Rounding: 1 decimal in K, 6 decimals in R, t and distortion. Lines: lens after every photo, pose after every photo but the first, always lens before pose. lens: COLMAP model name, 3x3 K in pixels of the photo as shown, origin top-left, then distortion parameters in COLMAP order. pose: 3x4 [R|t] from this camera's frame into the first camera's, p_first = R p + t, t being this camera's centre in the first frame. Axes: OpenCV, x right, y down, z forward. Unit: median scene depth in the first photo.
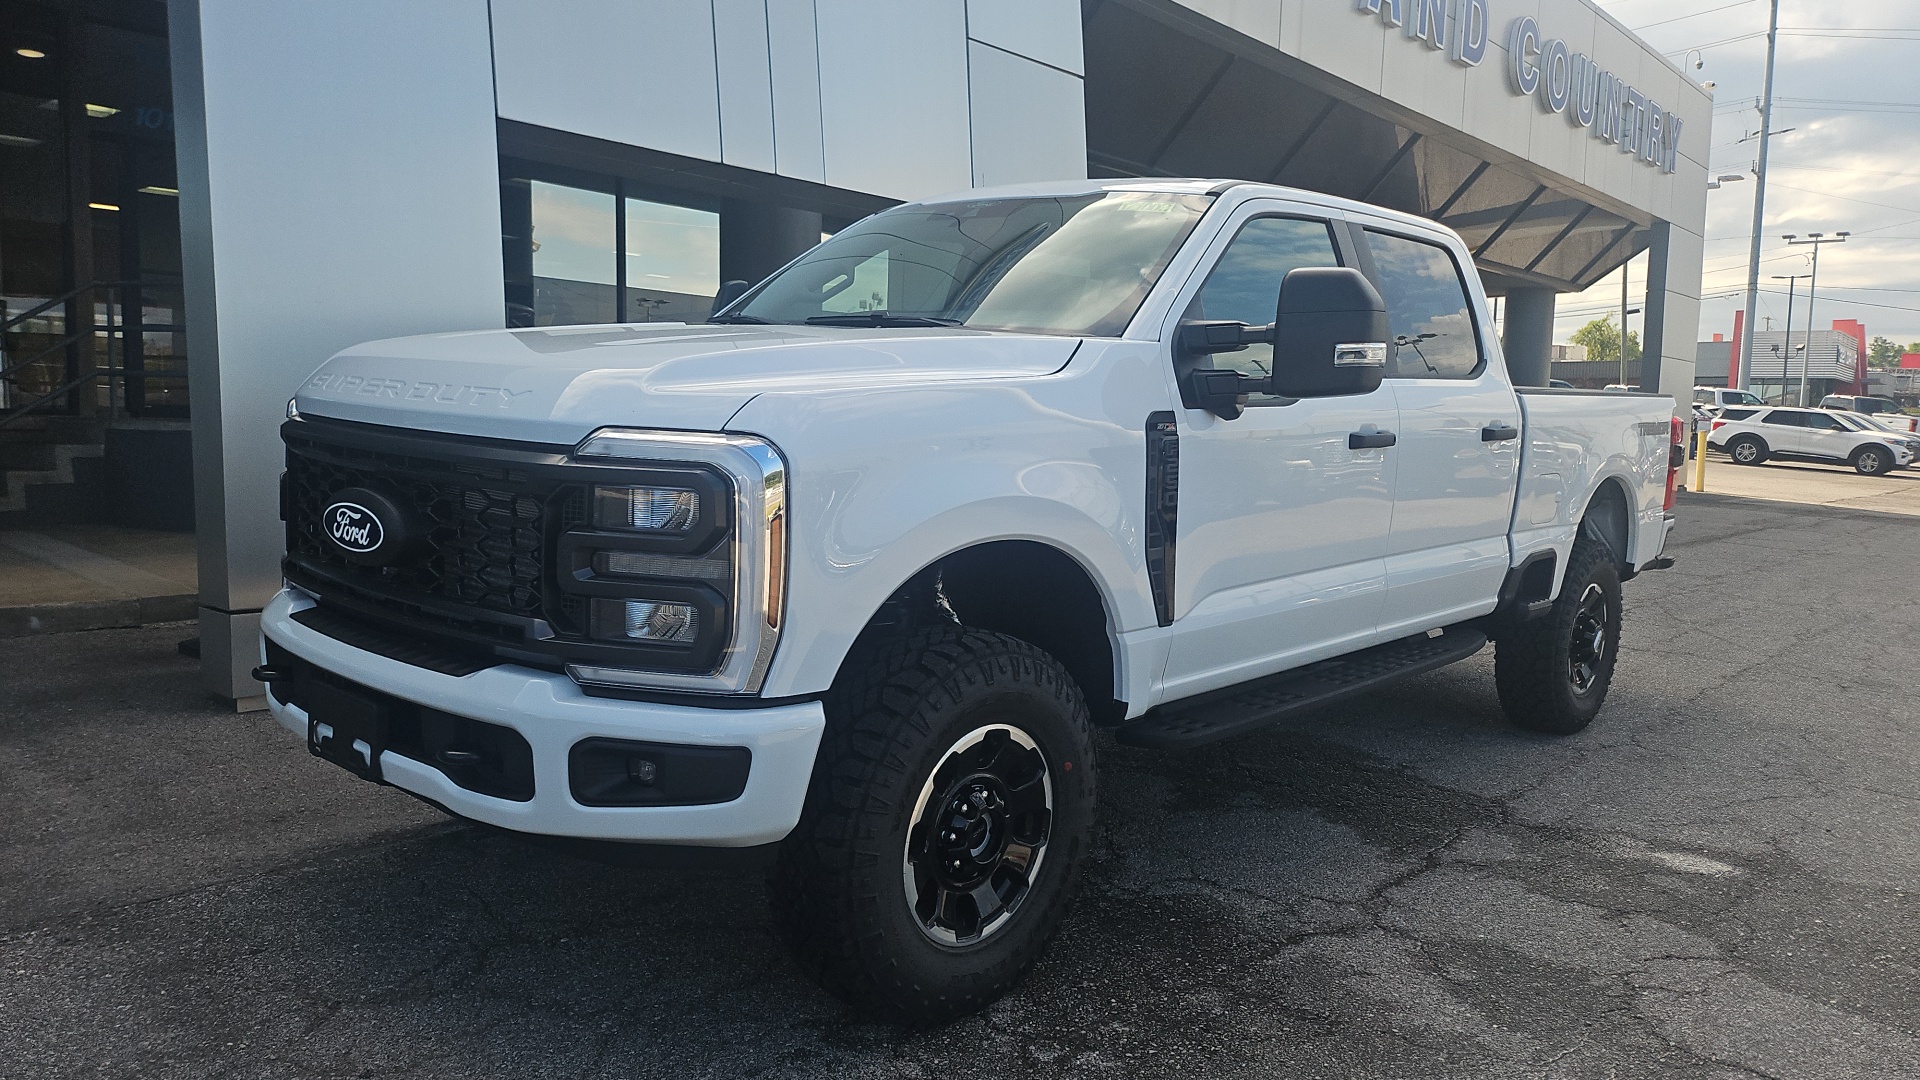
lens RADIAL K [[1404.2, 0, 960.0], [0, 1404.2, 540.0], [0, 0, 1]] dist [0.051257, 0.001873]
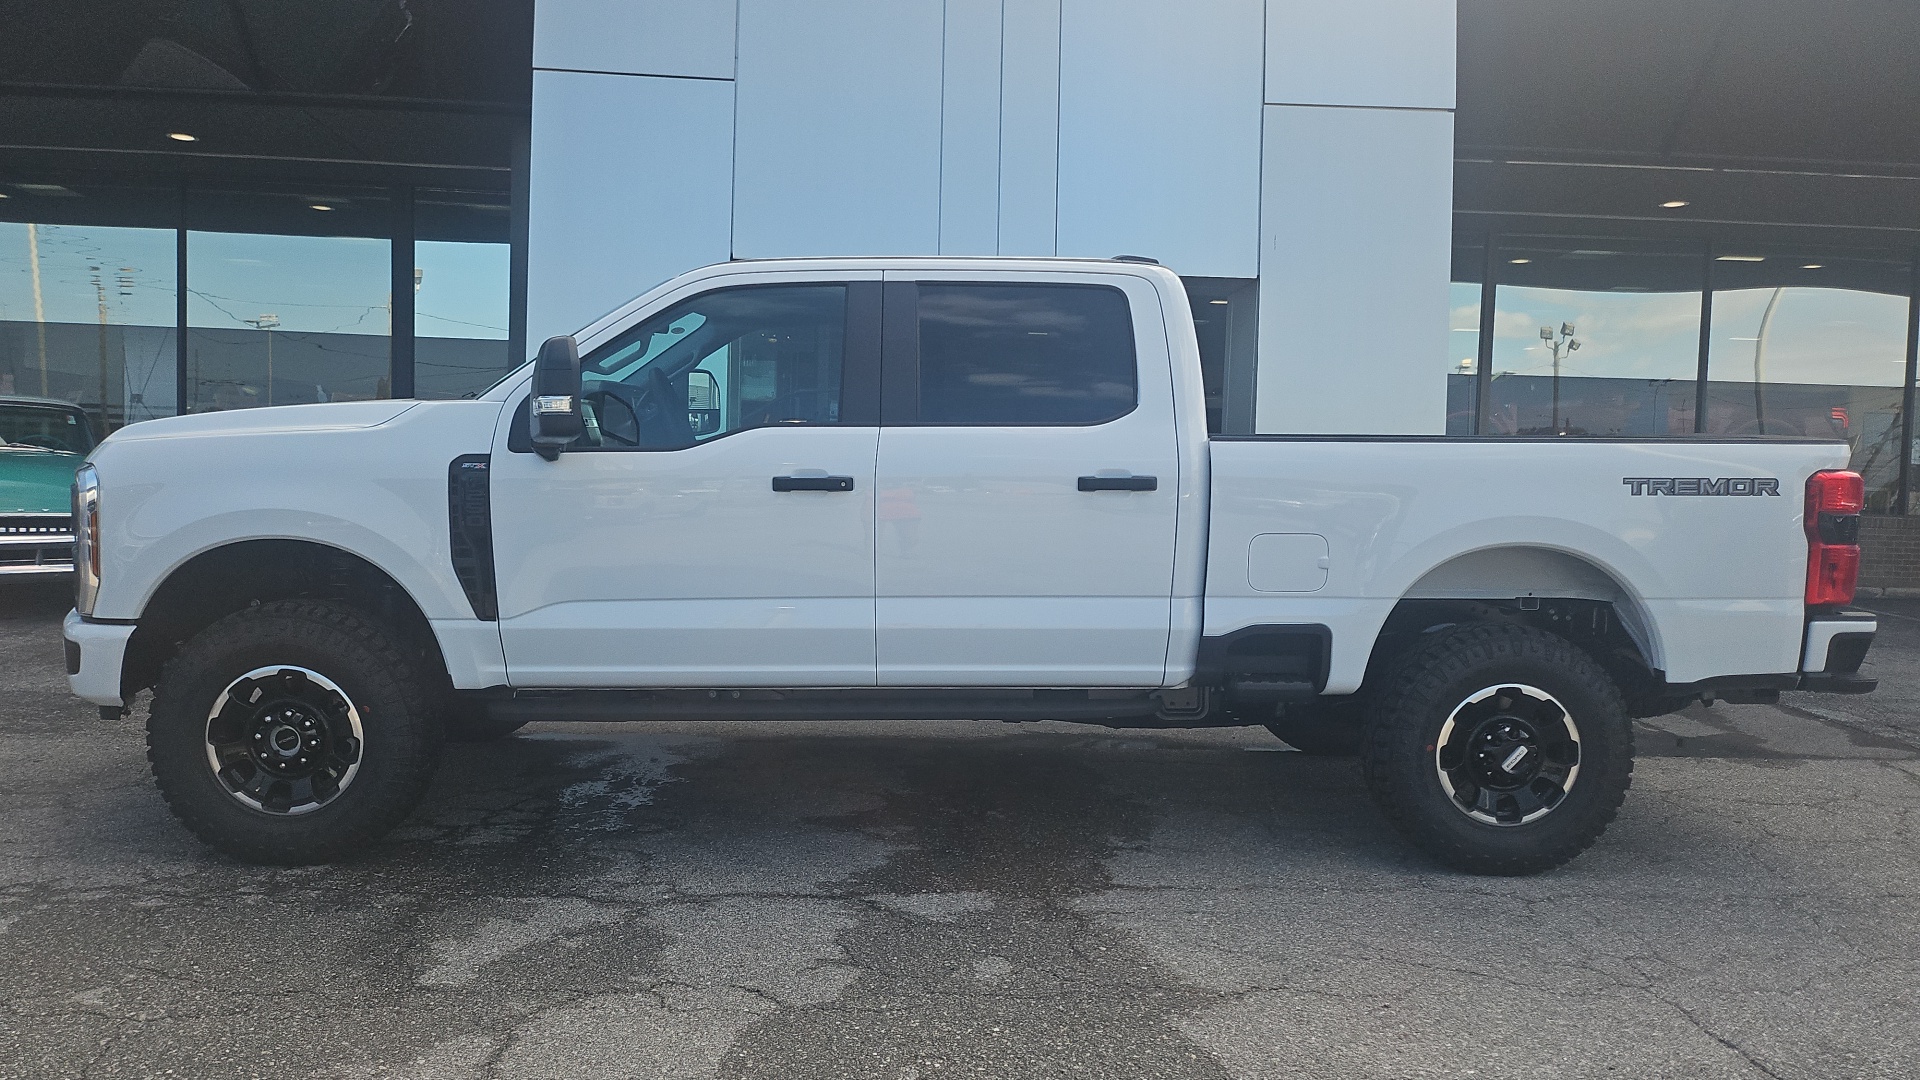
lens RADIAL K [[1412.3, 0, 971.6], [0, 1412.3, 540.2], [0, 0, 1]] dist [0.034471, -0.004555]
pose [[0.699320, 0.035168, -0.713943, 1.420008], [-0.073477, 0.997035, -0.022859, -0.015589], [0.711022, 0.068444, 0.699831, 0.415325]]
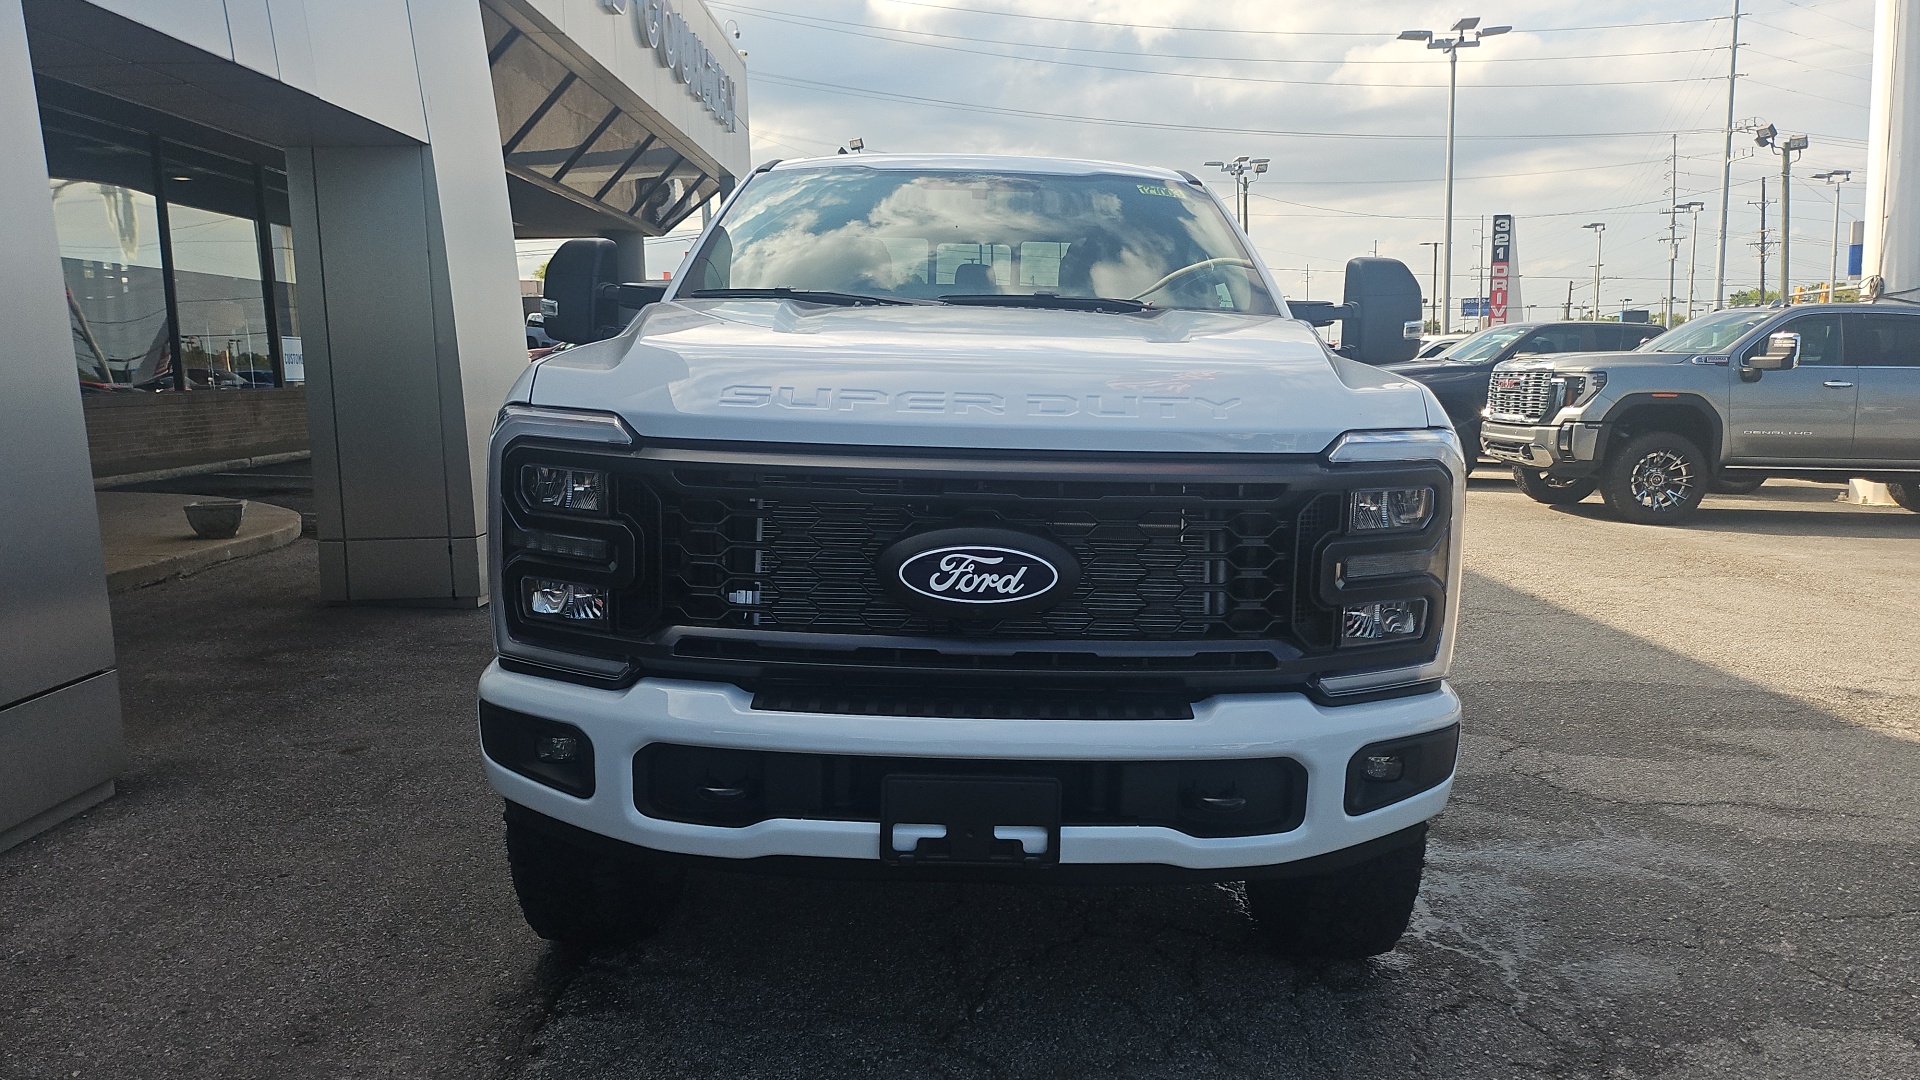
lens RADIAL K [[1412.3, 0, 971.6], [0, 1412.3, 540.2], [0, 0, 1]] dist [0.034471, -0.004555]
pose [[0.722575, -0.122369, 0.680375, -0.876297], [0.089988, 0.992484, 0.082935, -0.086300], [-0.685410, 0.001299, 0.728156, 0.364260]]
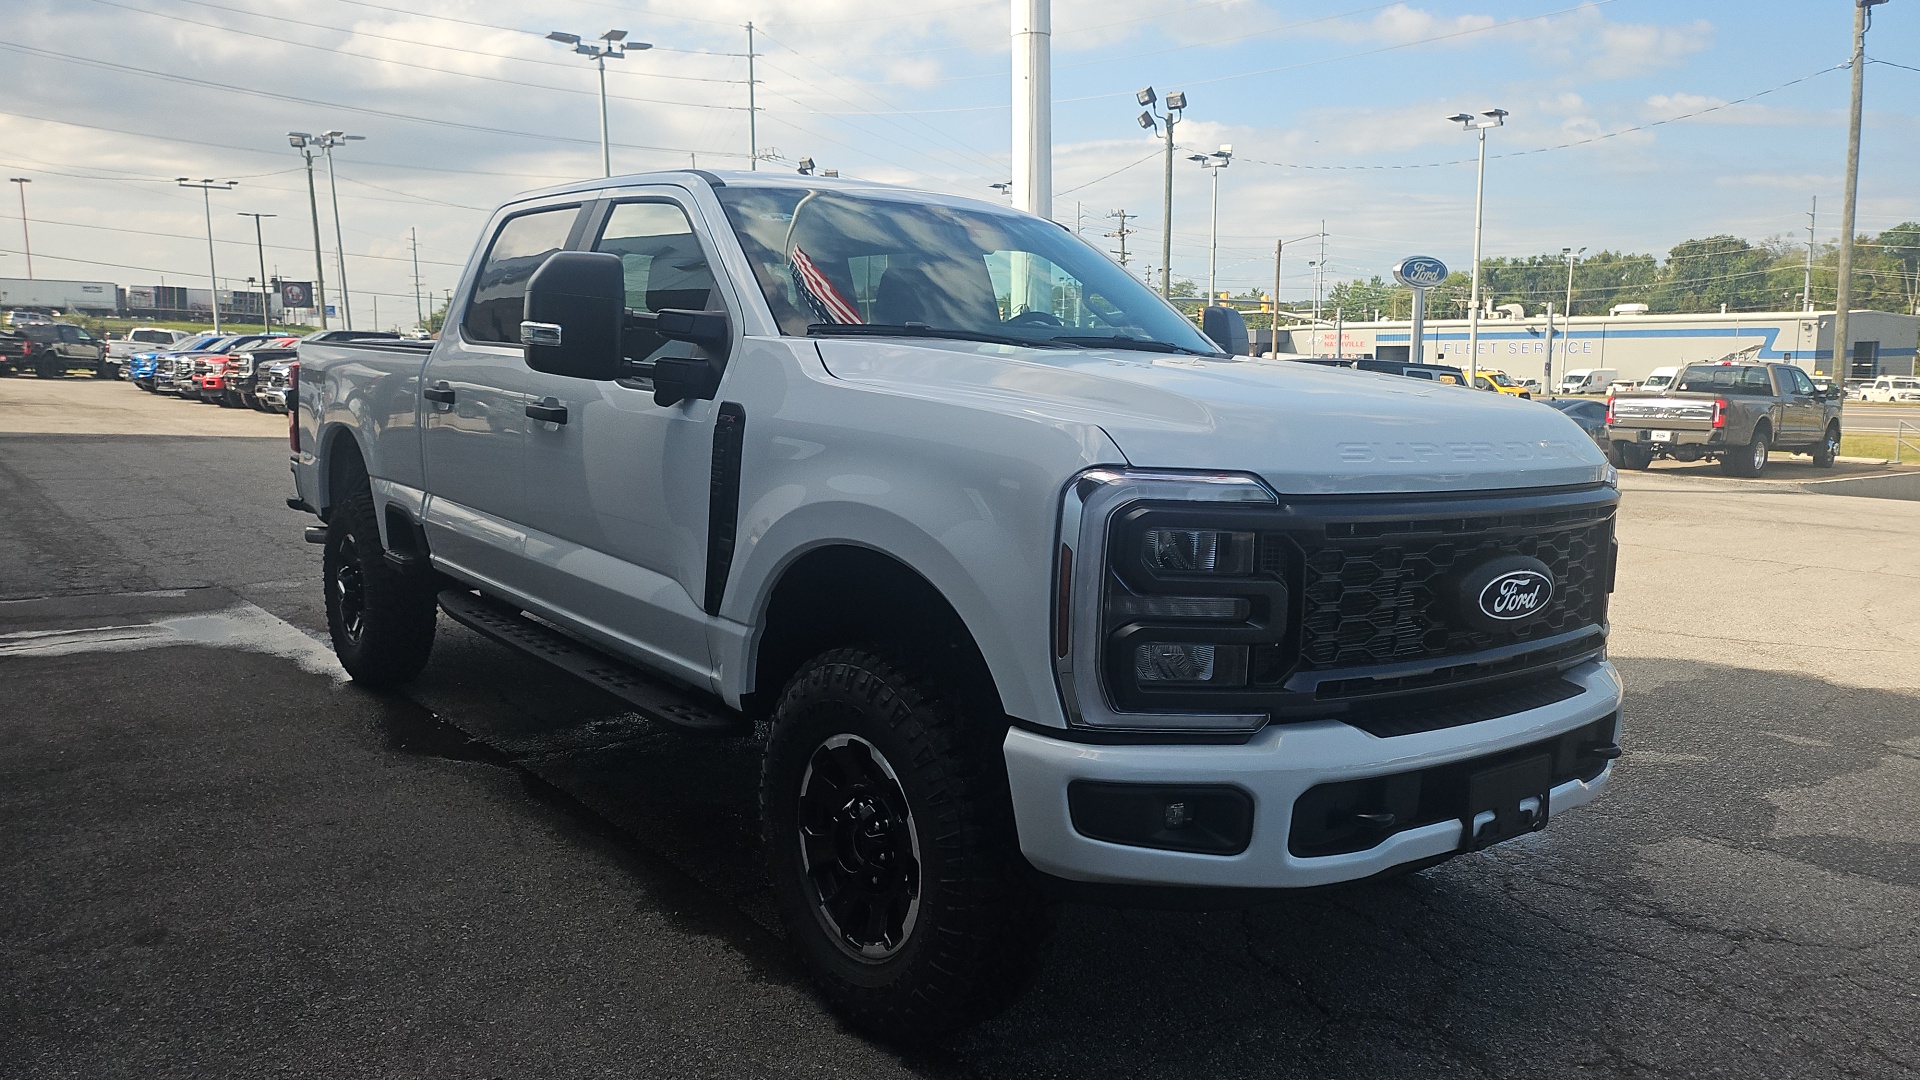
lens RADIAL K [[1412.3, 0, 971.6], [0, 1412.3, 540.2], [0, 0, 1]] dist [0.034471, -0.004555]
pose [[0.115368, -0.161600, 0.980090, -1.275469], [0.084010, 0.984730, 0.152476, -0.203808], [-0.989764, 0.064747, 0.127182, 1.110838]]
